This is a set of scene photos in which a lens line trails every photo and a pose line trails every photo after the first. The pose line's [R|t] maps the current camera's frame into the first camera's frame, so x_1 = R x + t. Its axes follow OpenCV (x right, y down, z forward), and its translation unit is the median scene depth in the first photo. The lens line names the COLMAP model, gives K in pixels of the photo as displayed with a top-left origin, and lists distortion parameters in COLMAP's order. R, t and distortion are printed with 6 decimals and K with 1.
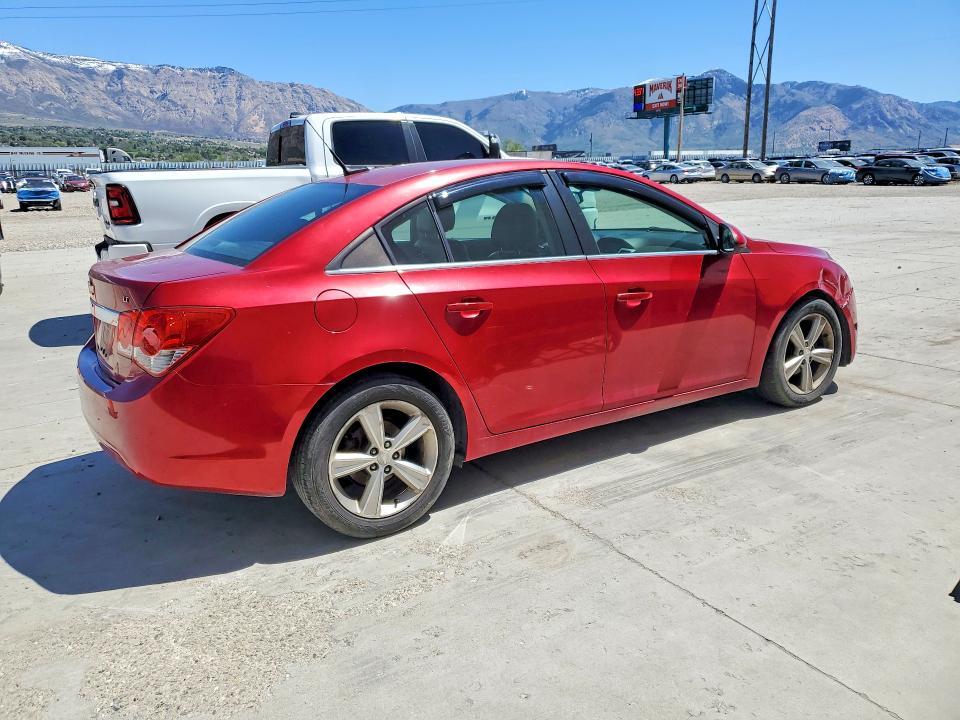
lens RADIAL K [[749.9, 0, 481.7], [0, 749.9, 360.7], [0, 0, 1]] dist [0.022273, -0.003761]
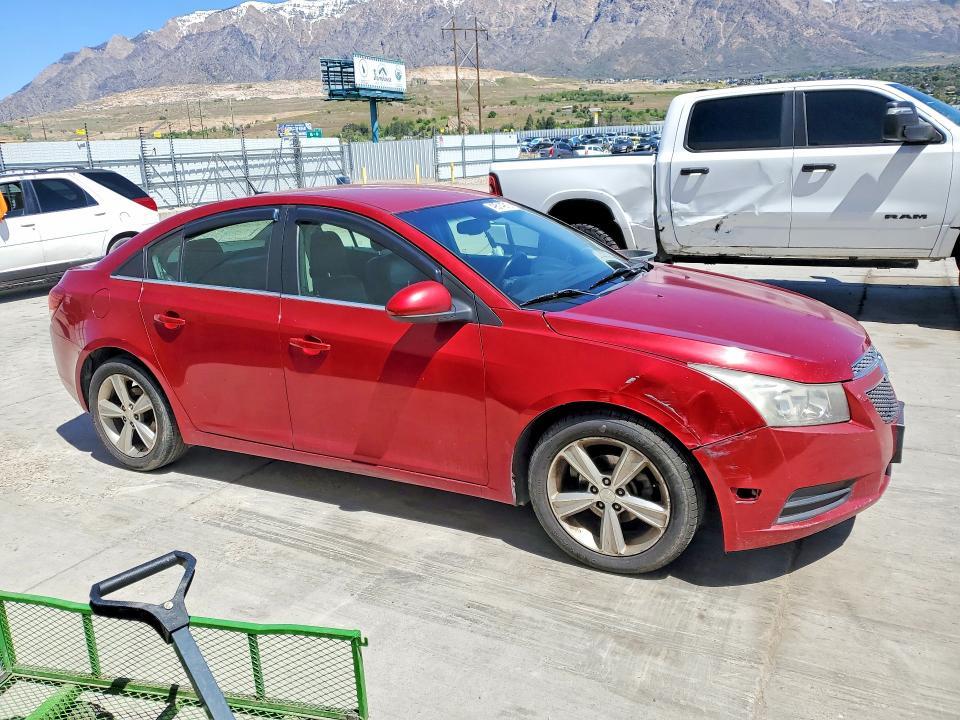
lens RADIAL K [[749.9, 0, 479.4], [0, 749.9, 359.6], [0, 0, 1]] dist [0.022273, -0.003761]
pose [[0.491384, 0.236184, -0.838307, 1.045402], [-0.175326, 0.969648, 0.170419, -0.250535], [0.853113, 0.063235, 0.517879, 0.652159]]
